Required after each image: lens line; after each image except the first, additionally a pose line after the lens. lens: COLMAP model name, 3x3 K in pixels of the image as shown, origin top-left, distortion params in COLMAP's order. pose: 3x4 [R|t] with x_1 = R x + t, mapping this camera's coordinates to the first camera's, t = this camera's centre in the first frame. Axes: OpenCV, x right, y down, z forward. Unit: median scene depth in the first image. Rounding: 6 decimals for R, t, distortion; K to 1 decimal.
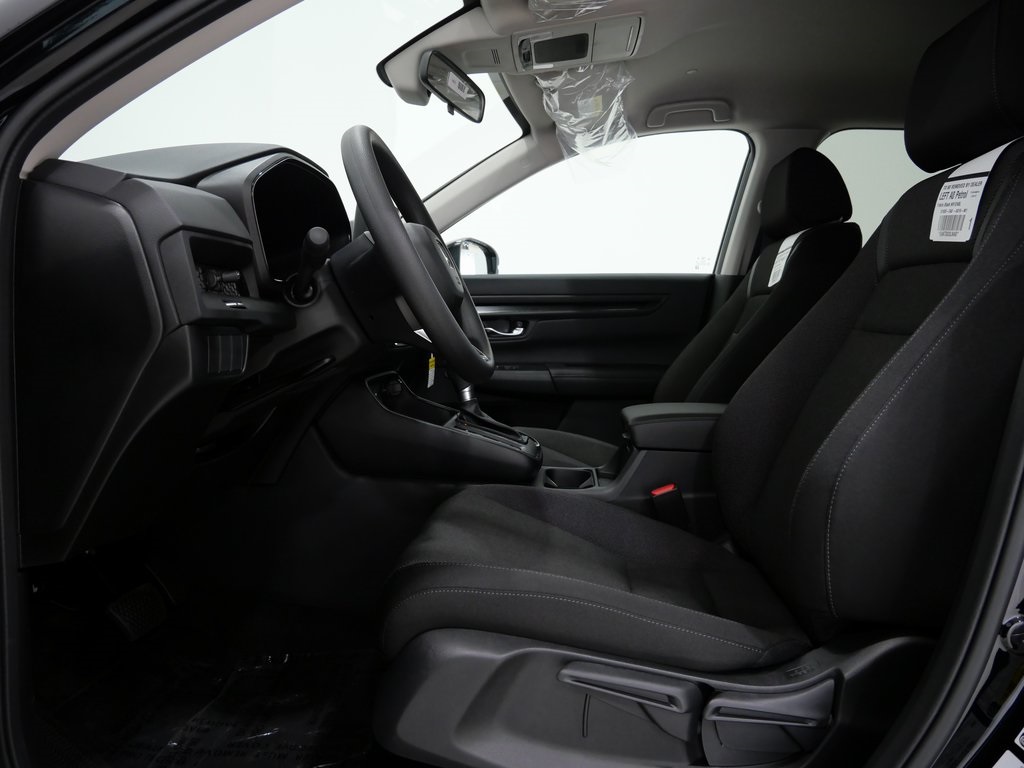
lens RADIAL K [[730.0, 0, 513.5], [0, 730.0, 385.2], [0, 0, 1]] dist [-0.042136, 0.008158]
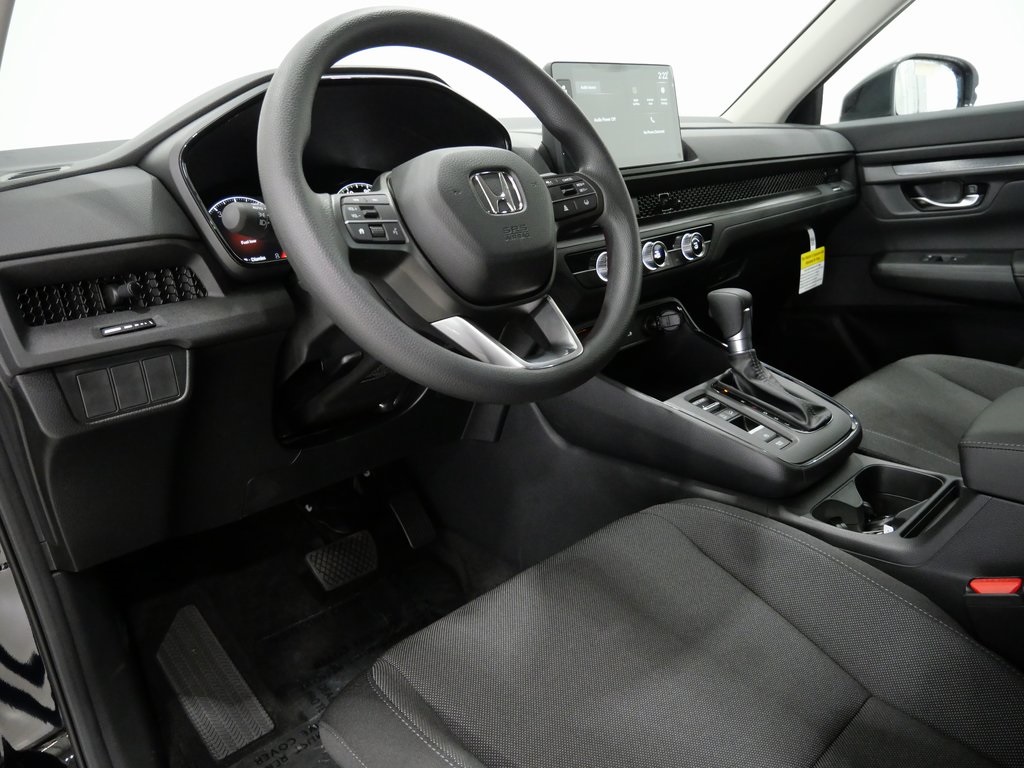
lens RADIAL K [[730.0, 0, 509.6], [0, 730.0, 382.2], [0, 0, 1]] dist [-0.042136, 0.008158]
pose [[0.723483, 0.110662, -0.681415, 0.168887], [0.045975, 0.977153, 0.207503, -0.070215], [0.688809, -0.181453, 0.701867, 0.256394]]
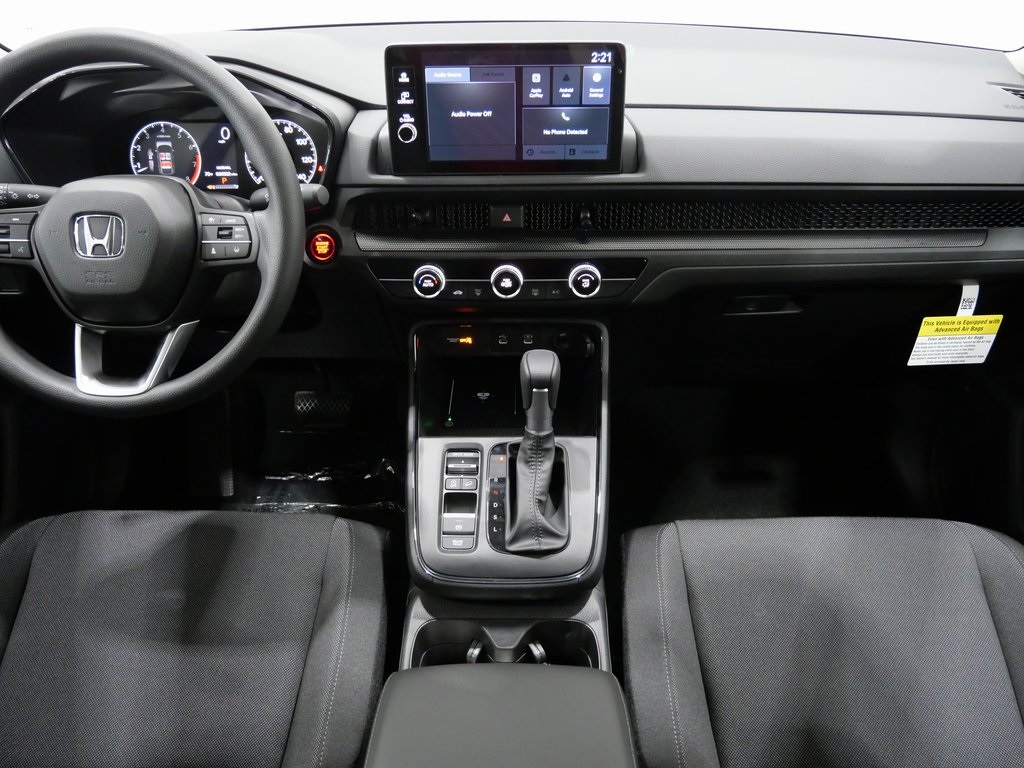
lens RADIAL K [[730.0, 0, 514.6], [0, 730.0, 385.2], [0, 0, 1]] dist [-0.042136, 0.008158]
pose [[0.073136, 0.537272, -0.840232, 0.286390], [-0.084295, 0.842804, 0.531579, -0.226607], [0.993753, 0.031950, 0.106928, 0.654987]]
